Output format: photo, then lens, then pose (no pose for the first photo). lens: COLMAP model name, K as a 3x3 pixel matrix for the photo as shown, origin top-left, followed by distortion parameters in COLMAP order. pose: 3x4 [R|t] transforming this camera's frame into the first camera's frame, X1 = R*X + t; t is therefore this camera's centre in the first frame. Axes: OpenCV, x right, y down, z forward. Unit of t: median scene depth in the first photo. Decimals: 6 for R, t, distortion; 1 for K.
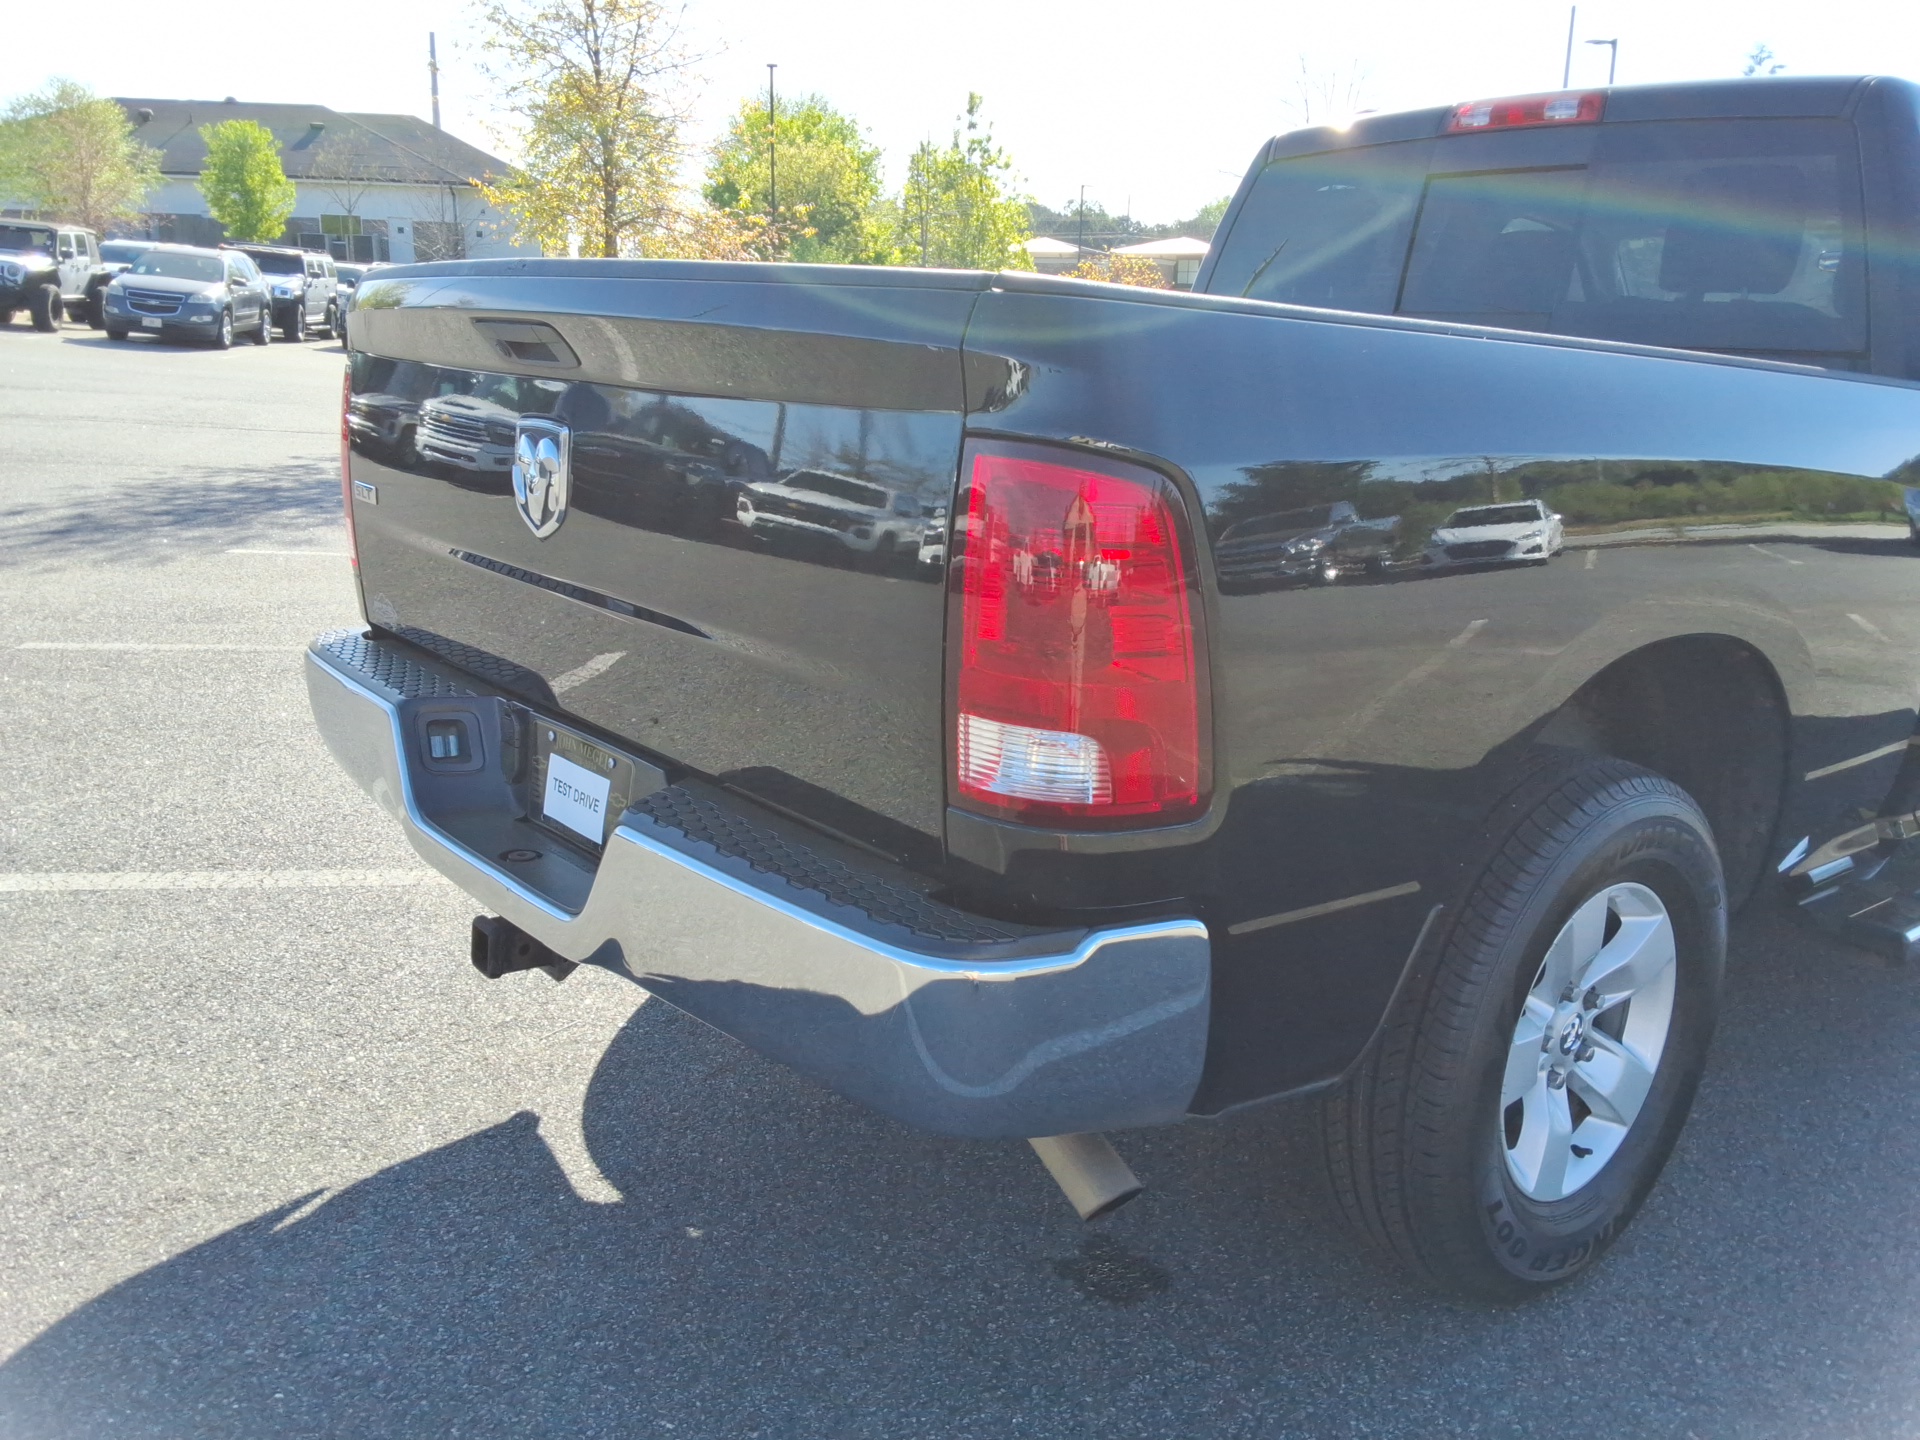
lens RADIAL K [[1525.7, 0, 964.6], [0, 1525.7, 707.7], [0, 0, 1]] dist [0.098168, -0.147534]
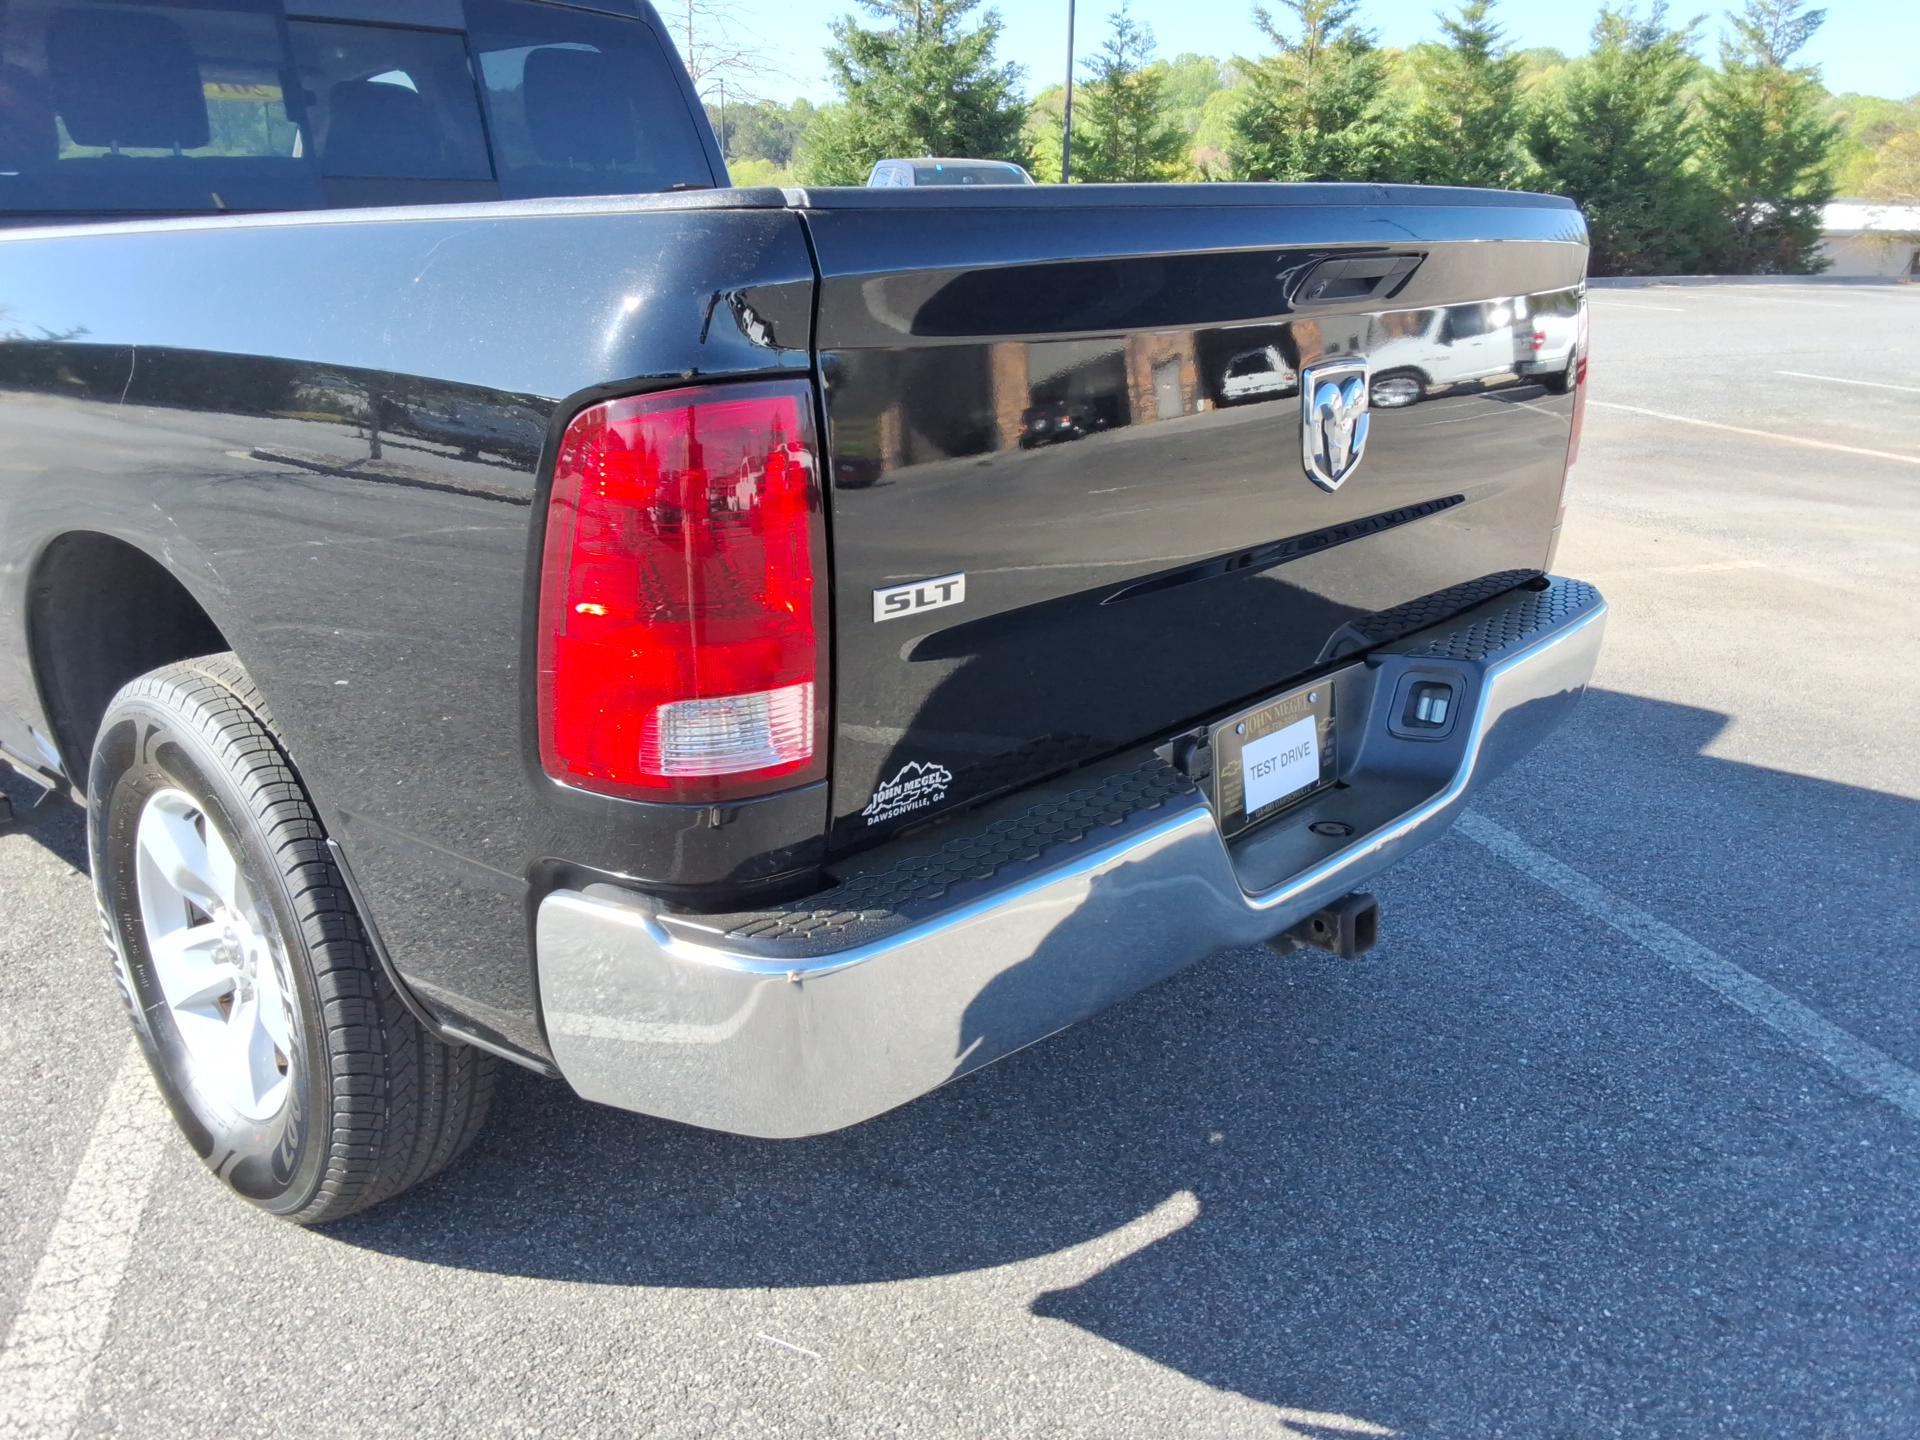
lens RADIAL K [[1525.7, 0, 954.9], [0, 1525.7, 719.5], [0, 0, 1]] dist [0.098168, -0.147534]
pose [[-0.129521, -0.345988, 0.929256, -1.062036], [0.220691, 0.903585, 0.367191, -0.345156], [-0.966706, 0.252638, -0.040677, 1.195154]]
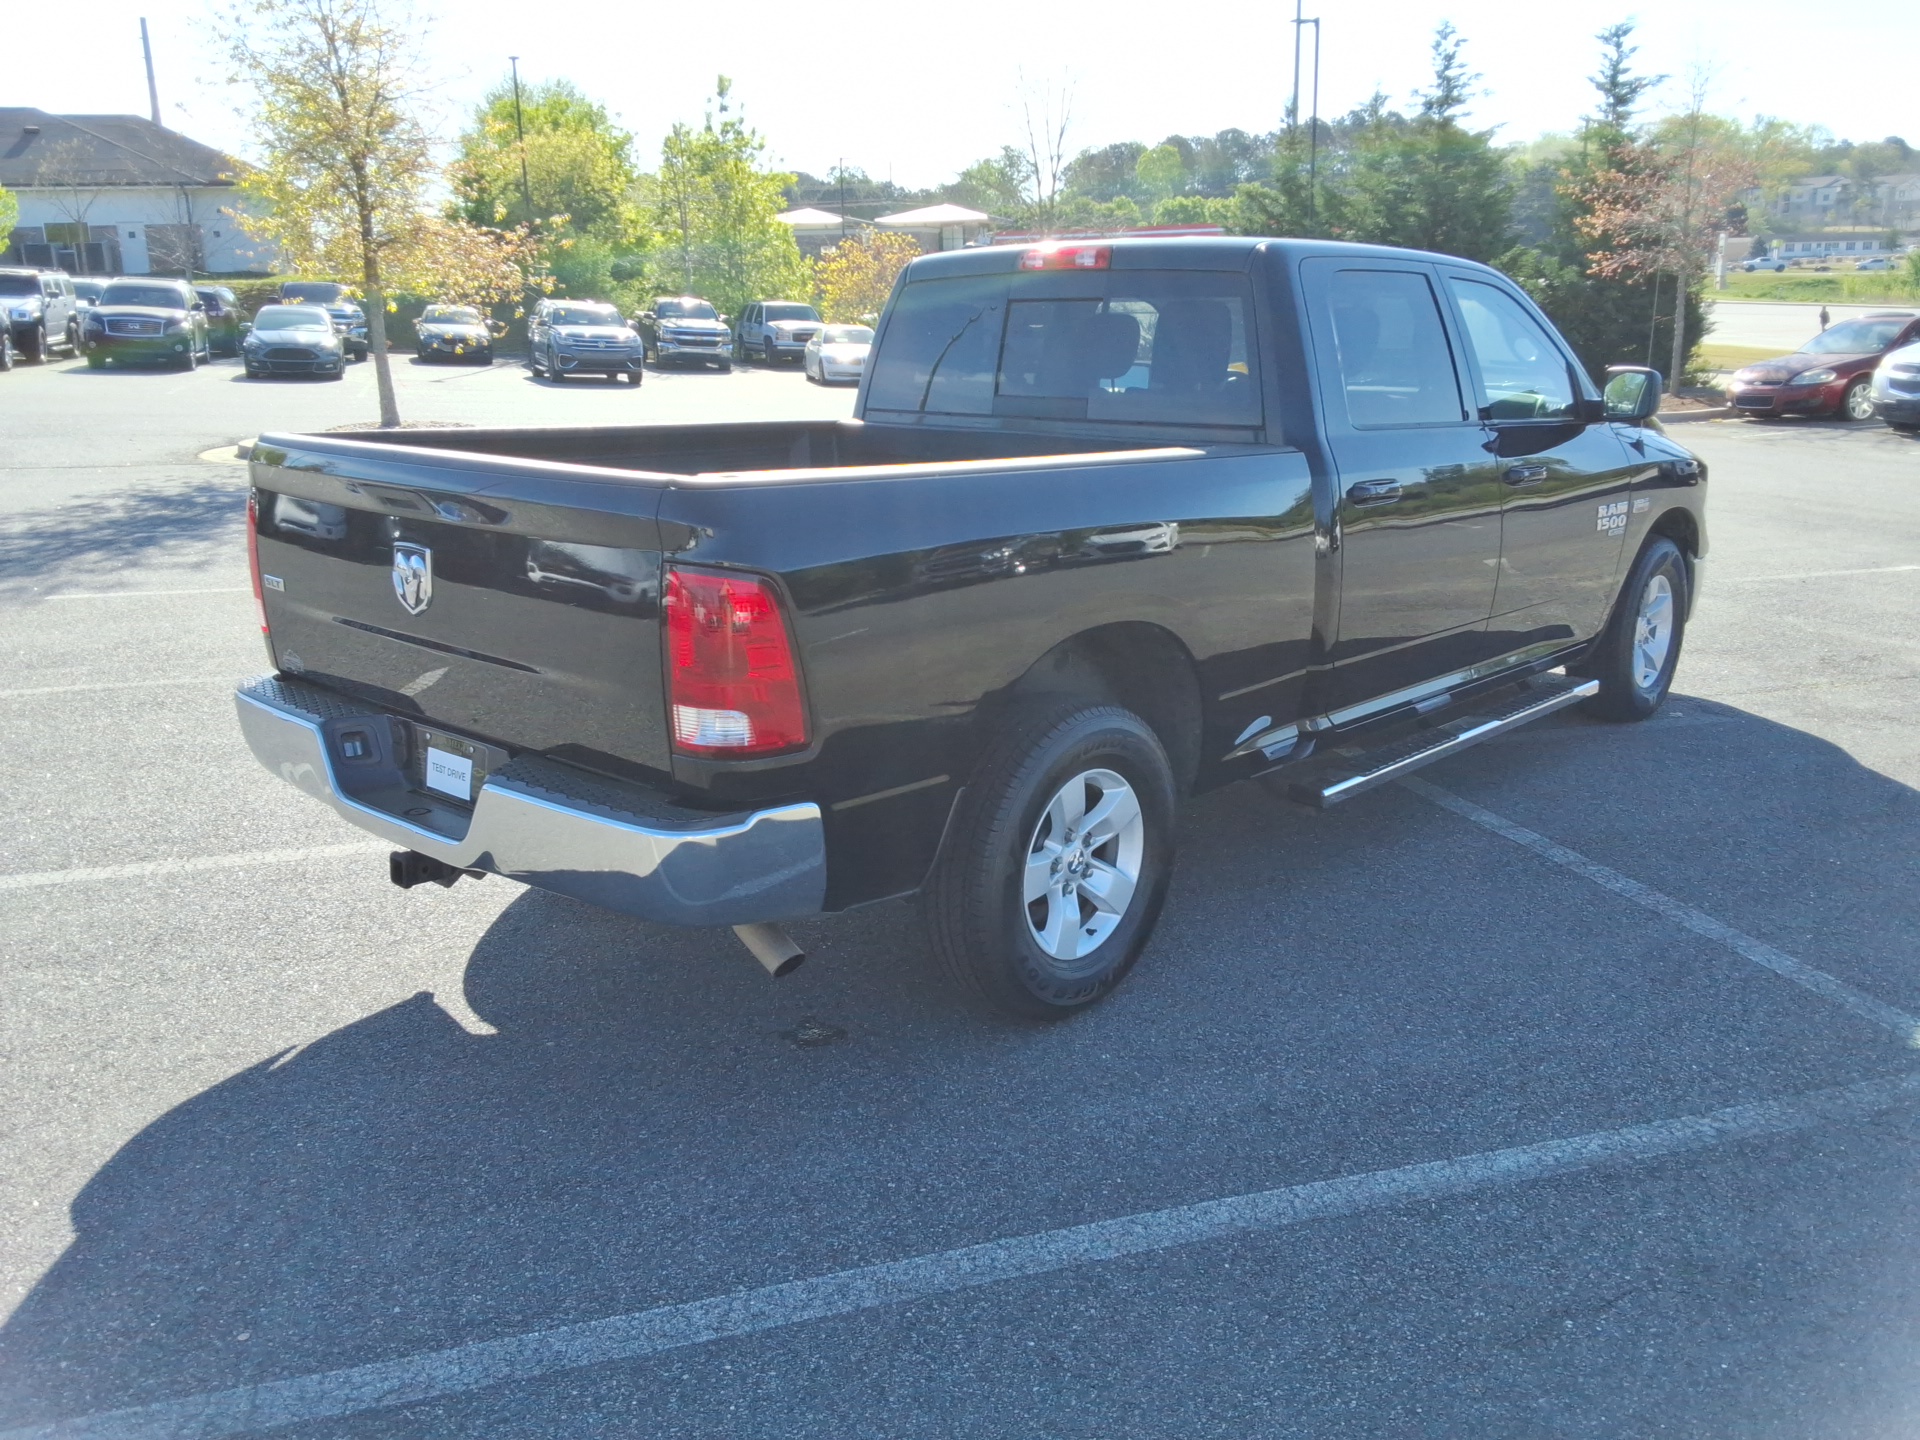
lens RADIAL K [[1525.7, 0, 986.2], [0, 1525.7, 704.7], [0, 0, 1]] dist [0.098168, -0.147534]
pose [[0.987170, -0.080046, 0.138157, 0.079960], [0.077230, 0.996684, 0.025636, -0.010189], [-0.139751, -0.014637, 0.990079, -0.645463]]
